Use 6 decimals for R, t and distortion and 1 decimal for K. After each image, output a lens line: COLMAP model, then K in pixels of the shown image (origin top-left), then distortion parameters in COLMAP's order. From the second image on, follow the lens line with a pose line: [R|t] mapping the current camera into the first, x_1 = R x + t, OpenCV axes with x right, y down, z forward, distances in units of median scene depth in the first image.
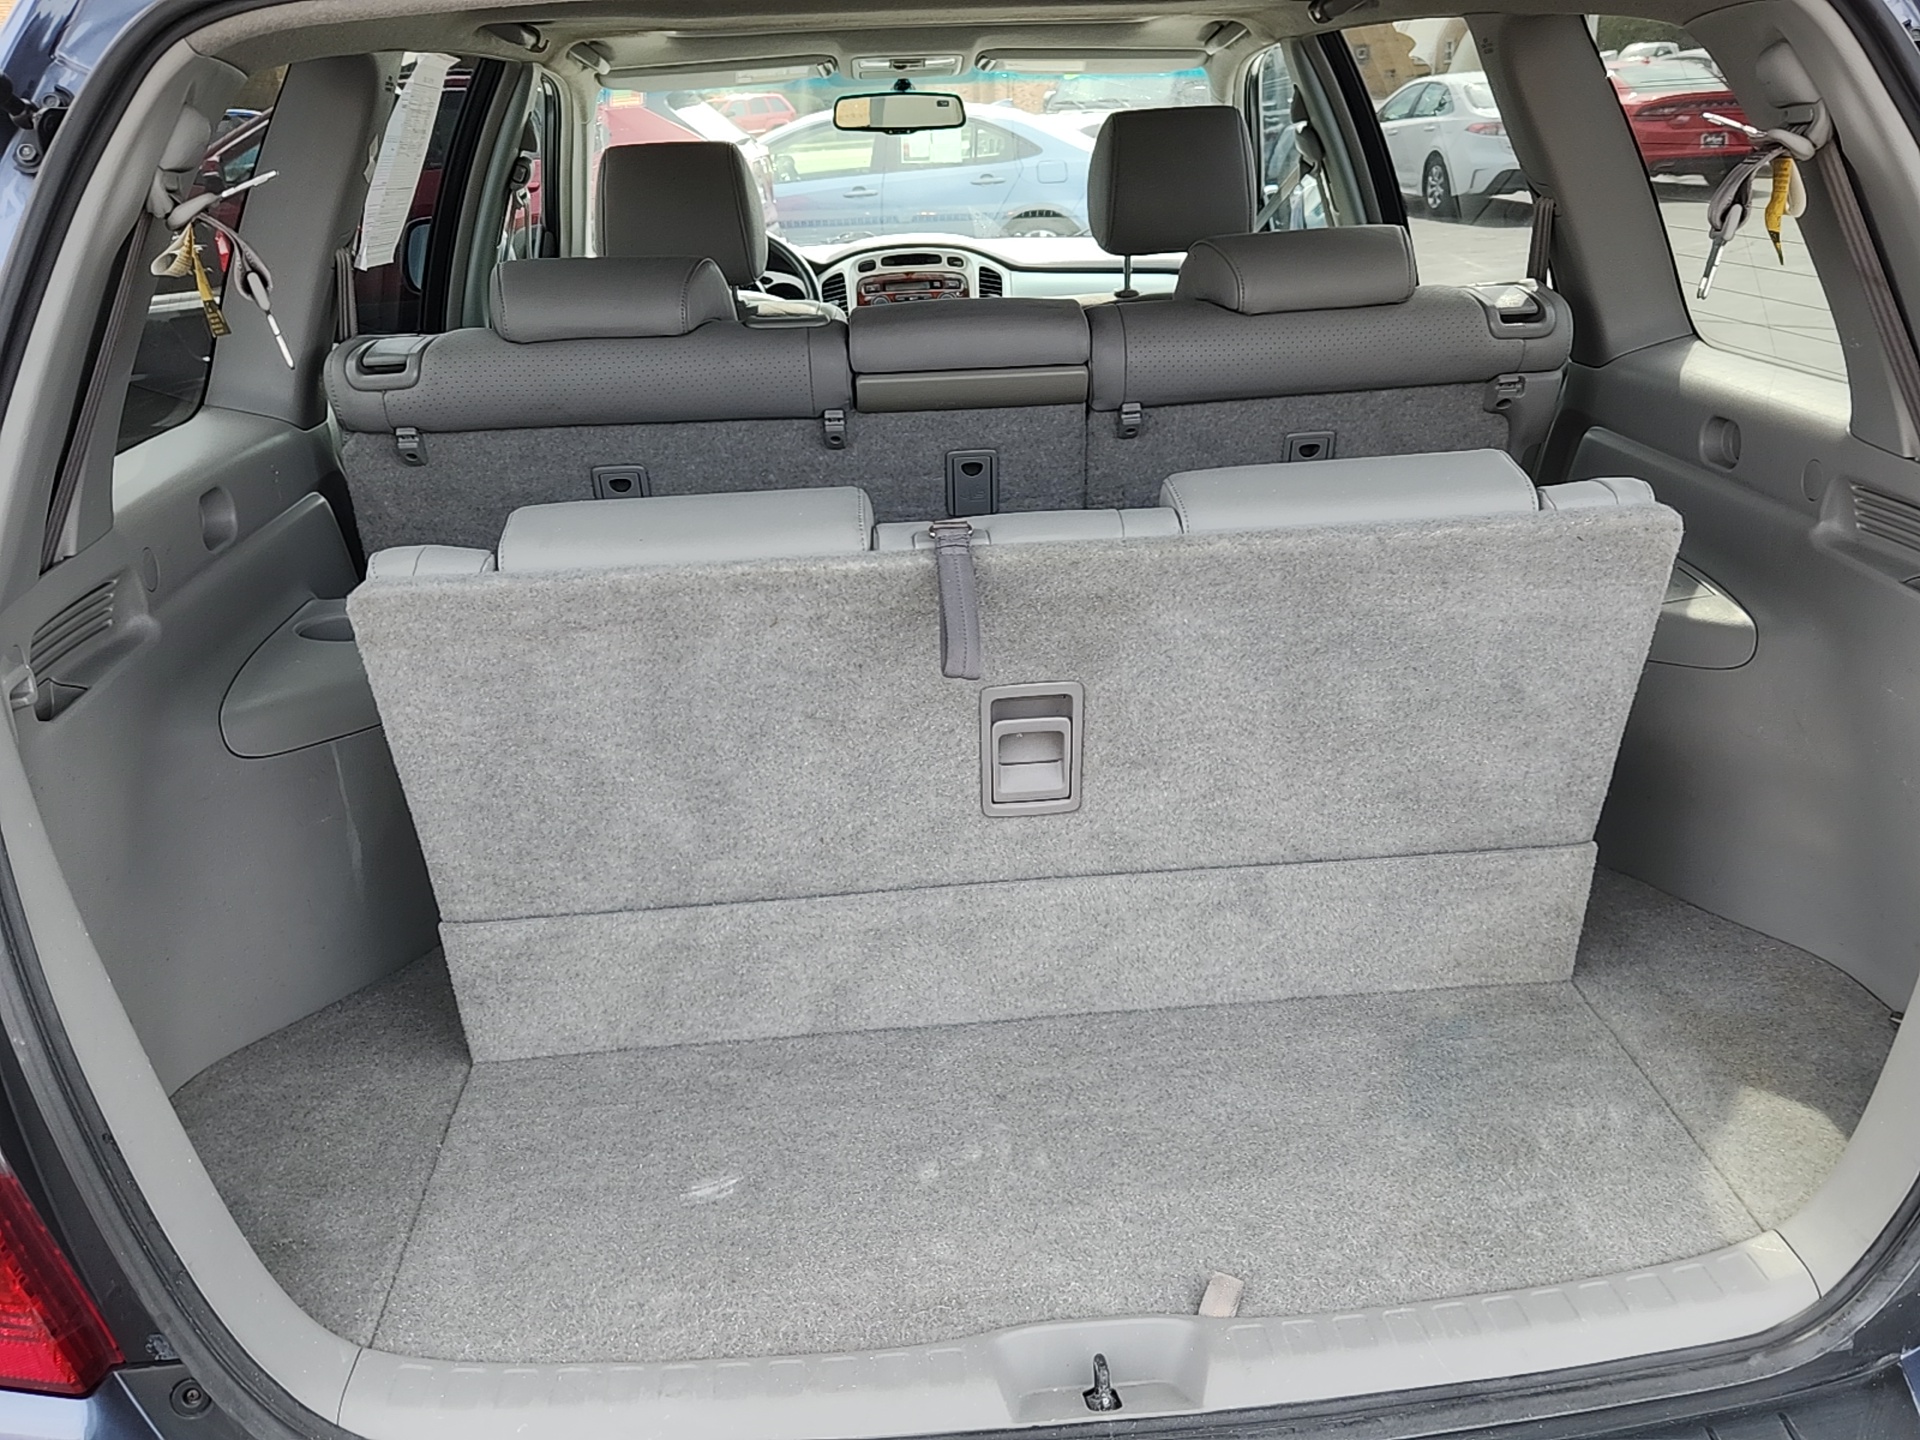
lens RADIAL K [[1675.1, 0, 991.8], [0, 1675.1, 702.1], [0, 0, 1]] dist [0.076563, -0.096833]
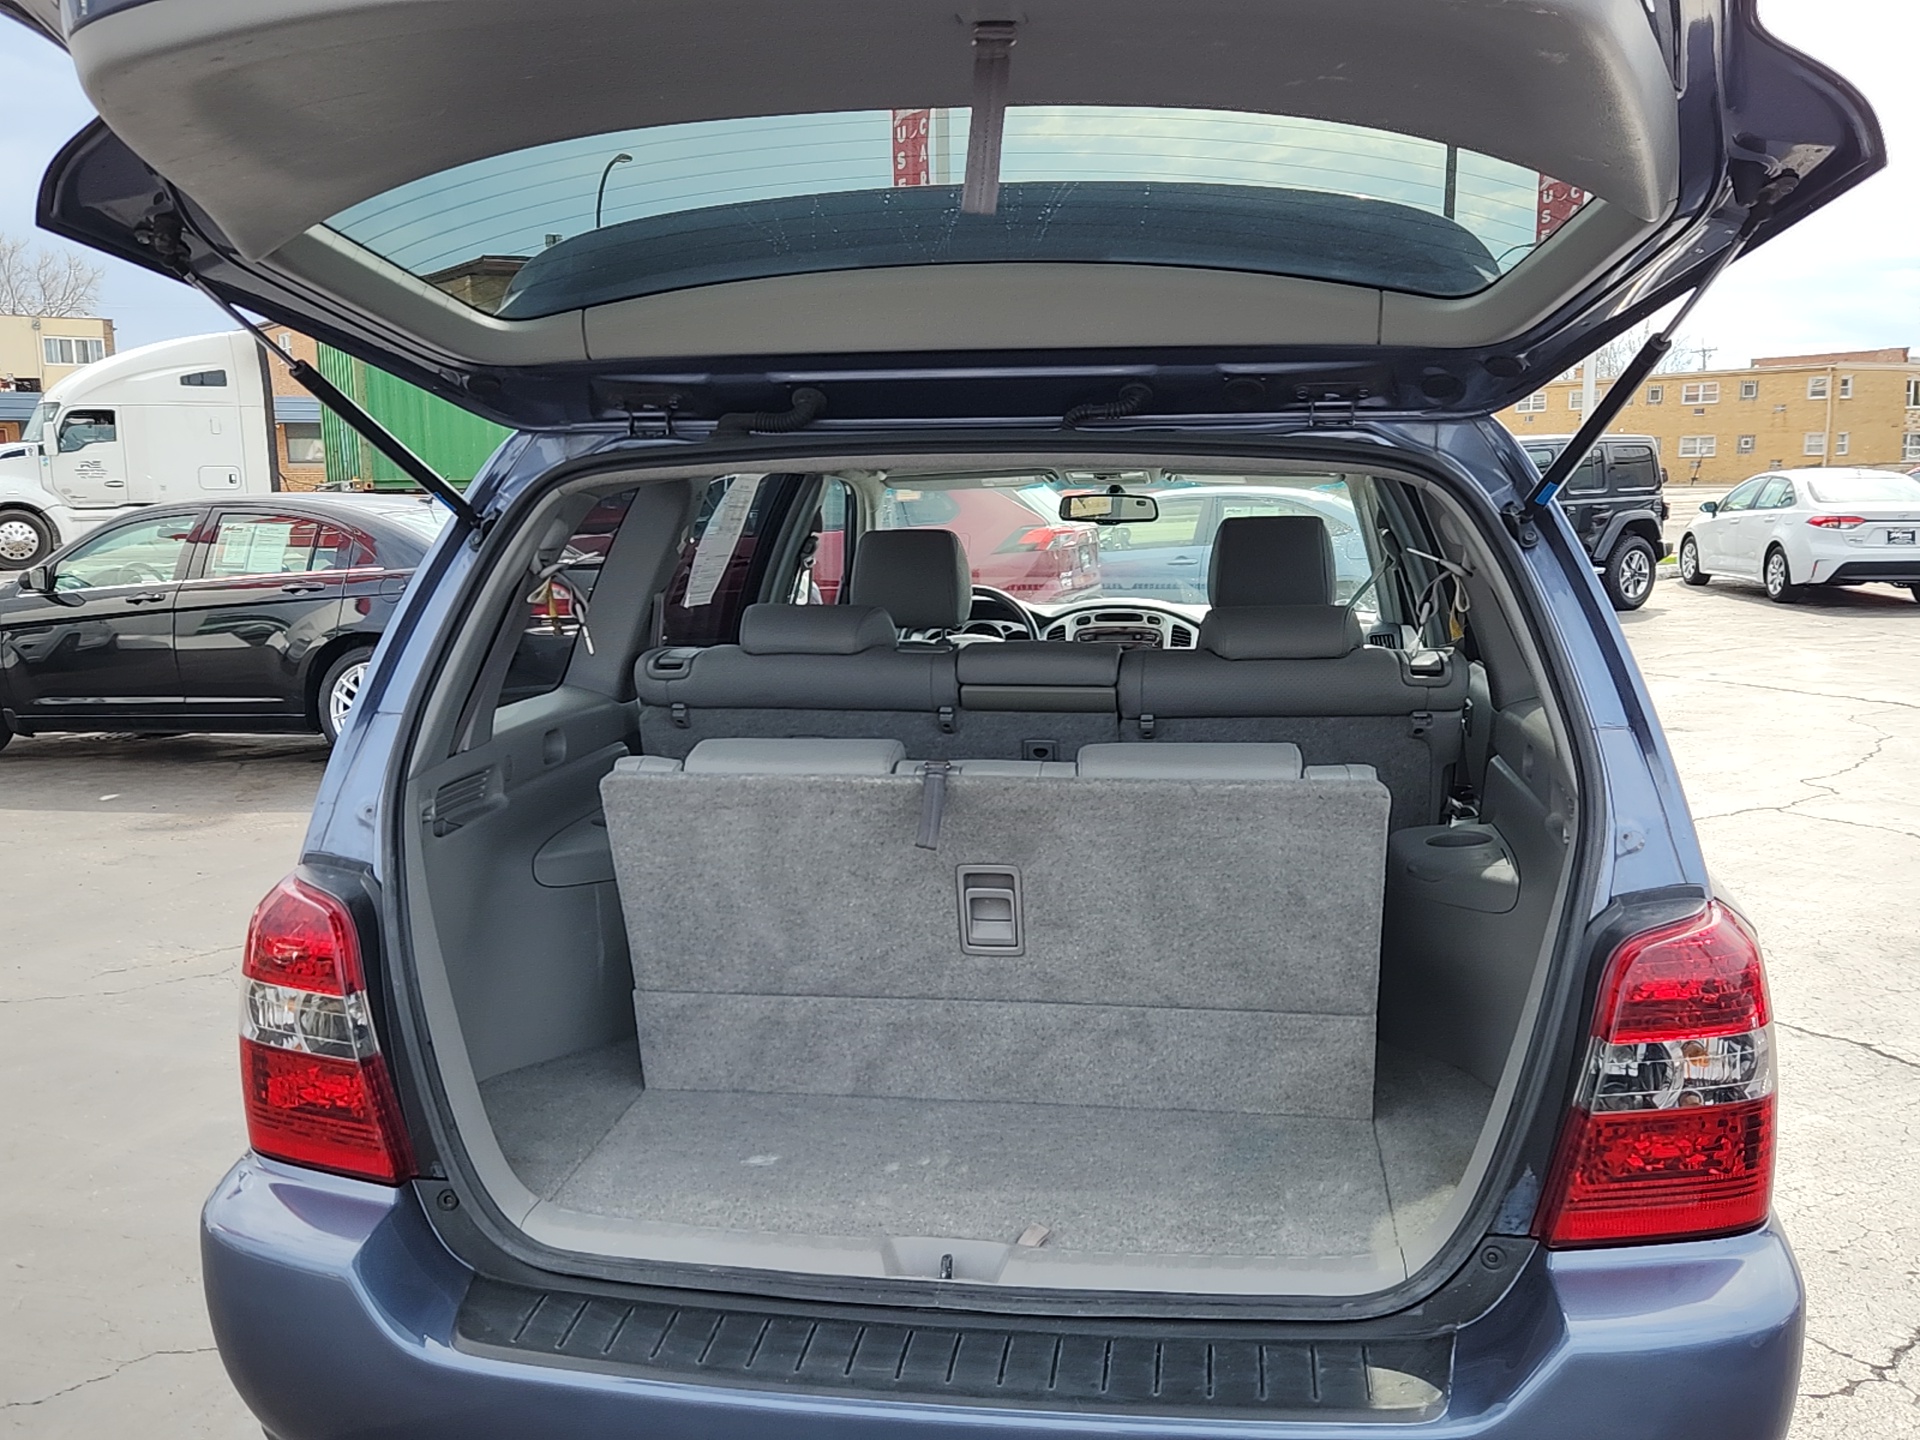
lens RADIAL K [[1675.1, 0, 991.8], [0, 1675.1, 702.1], [0, 0, 1]] dist [0.076563, -0.096833]
pose [[0.975018, 0.054899, -0.215237, 0.346737], [-0.097912, 0.975983, -0.194603, 0.141528], [0.199384, 0.210815, 0.956976, -0.552601]]
